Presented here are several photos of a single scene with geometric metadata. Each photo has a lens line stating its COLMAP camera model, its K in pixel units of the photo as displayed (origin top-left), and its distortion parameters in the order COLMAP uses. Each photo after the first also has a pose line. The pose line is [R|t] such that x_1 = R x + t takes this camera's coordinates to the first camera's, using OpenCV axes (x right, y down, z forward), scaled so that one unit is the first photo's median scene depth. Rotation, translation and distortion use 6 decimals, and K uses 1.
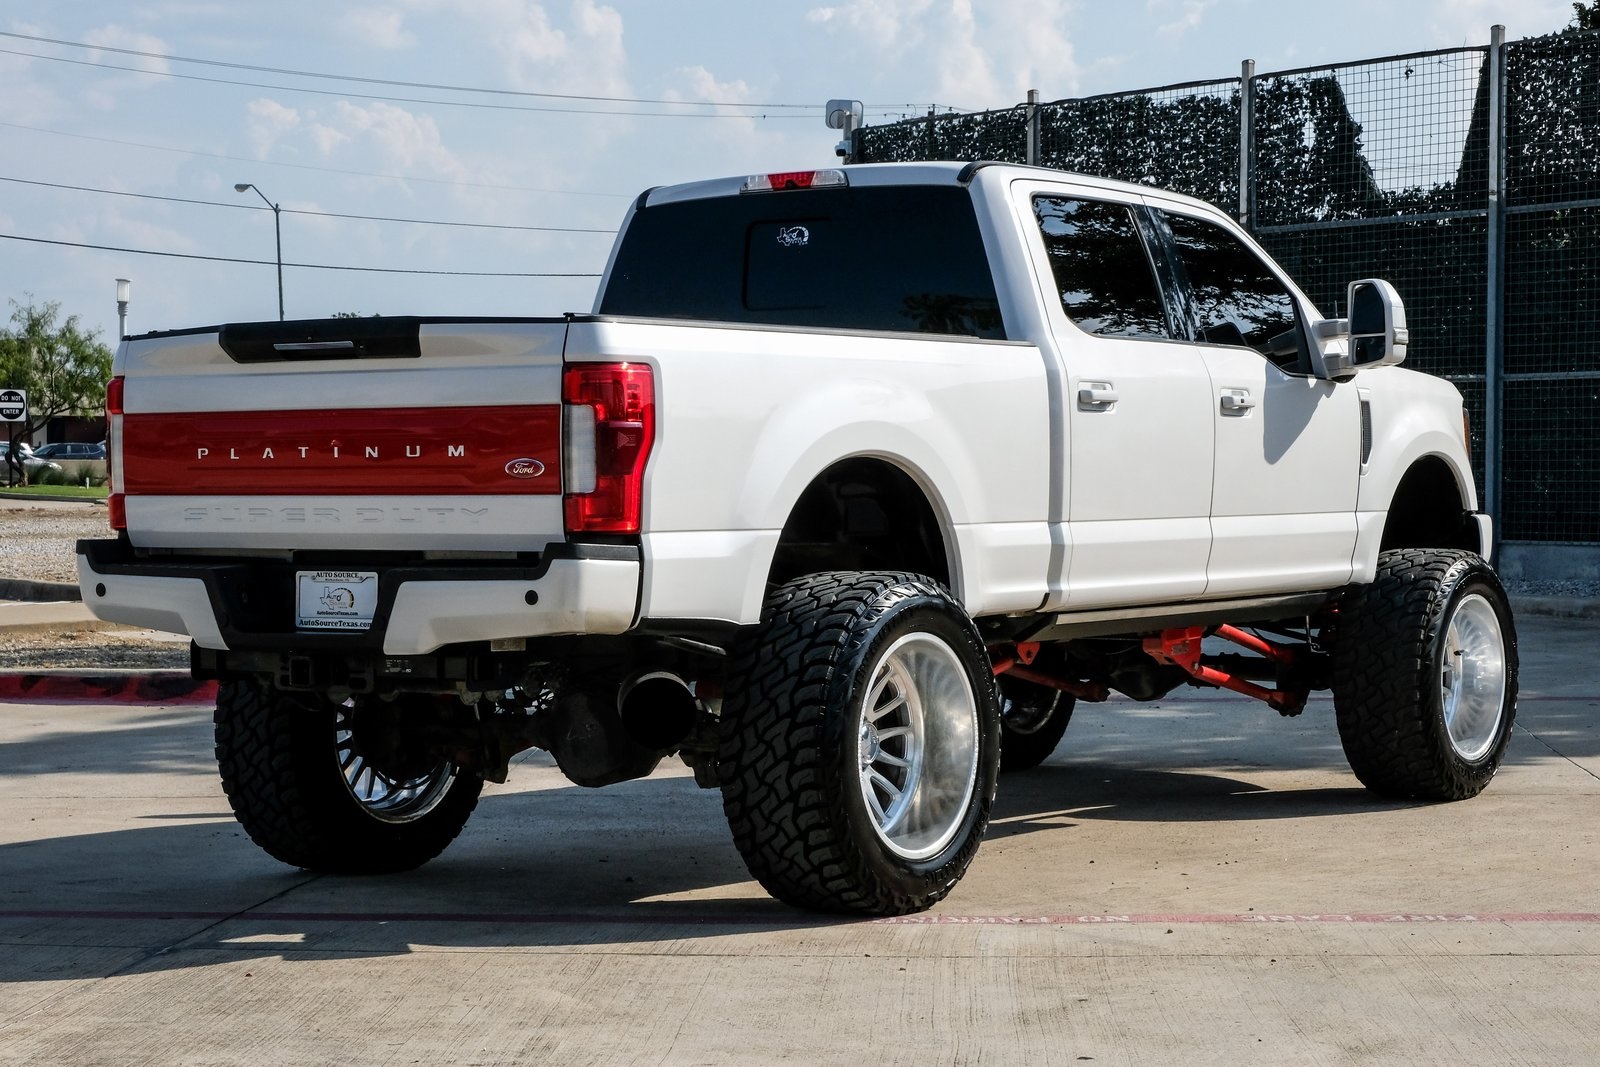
lens RADIAL K [[3123.3, 0, 800.0], [0, 3123.3, 533.5], [0, 0, 1]] dist [0.112024, 0.238939]
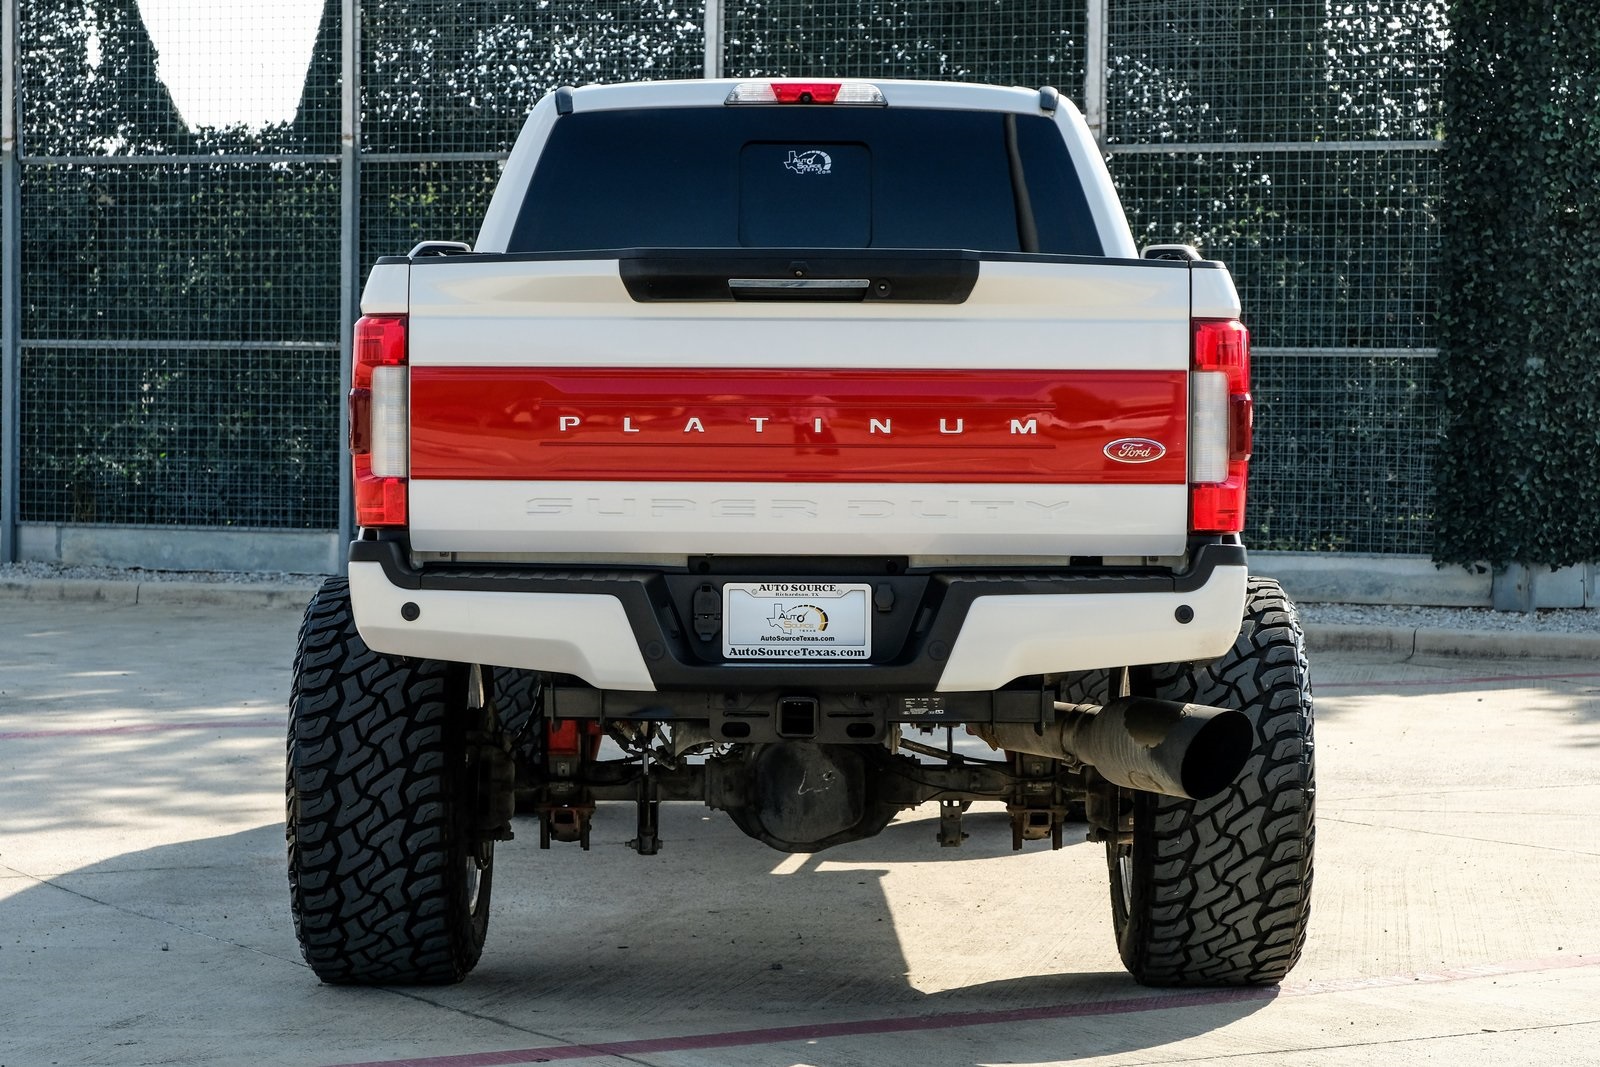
lens RADIAL K [[3501.1, 0, 803.3], [0, 3501.1, 568.4], [0, 0, 1]] dist [0.050701, 0.605802]
pose [[0.829552, -0.006971, 0.558385, -0.227670], [-0.001238, 0.999897, 0.014323, -0.001297], [-0.558428, -0.012573, 0.829458, 0.110129]]
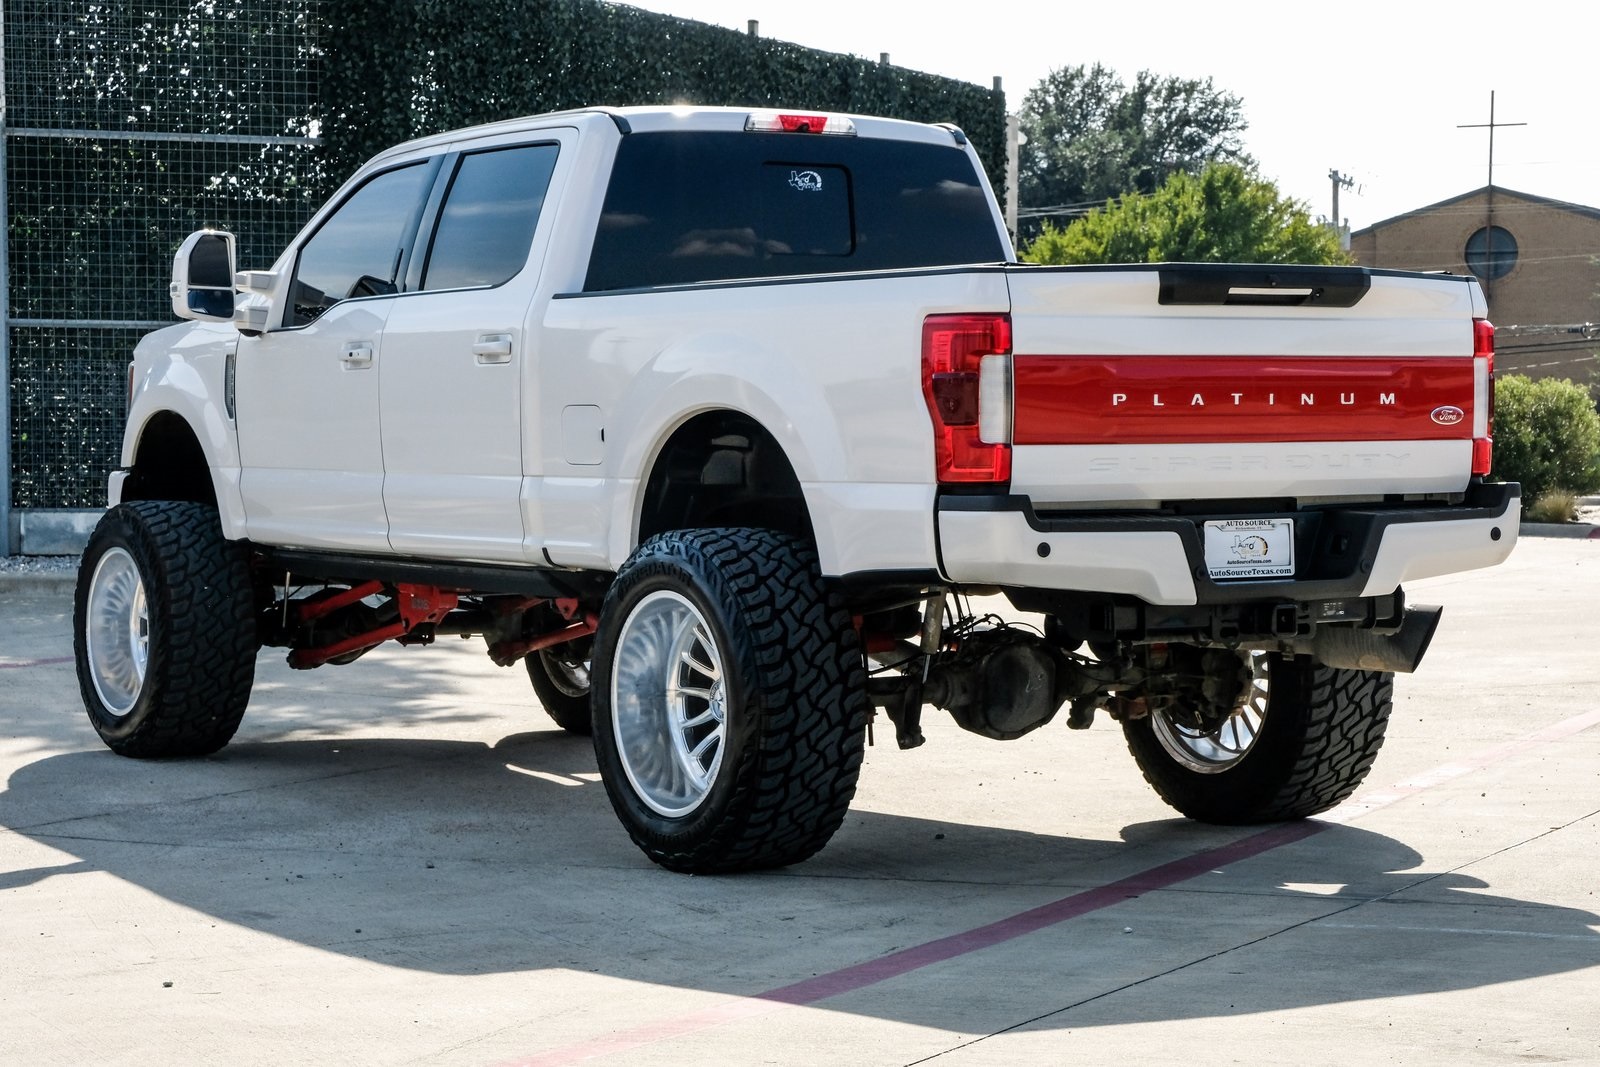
lens RADIAL K [[3392.7, 0, 800.0], [0, 3392.7, 533.5], [0, 0, 1]] dist [0.059916, 0.551755]
pose [[0.389436, -0.028006, 0.920628, -0.439115], [0.019385, 0.999565, 0.022208, -0.003720], [-0.920849, 0.009198, 0.389810, 0.262323]]
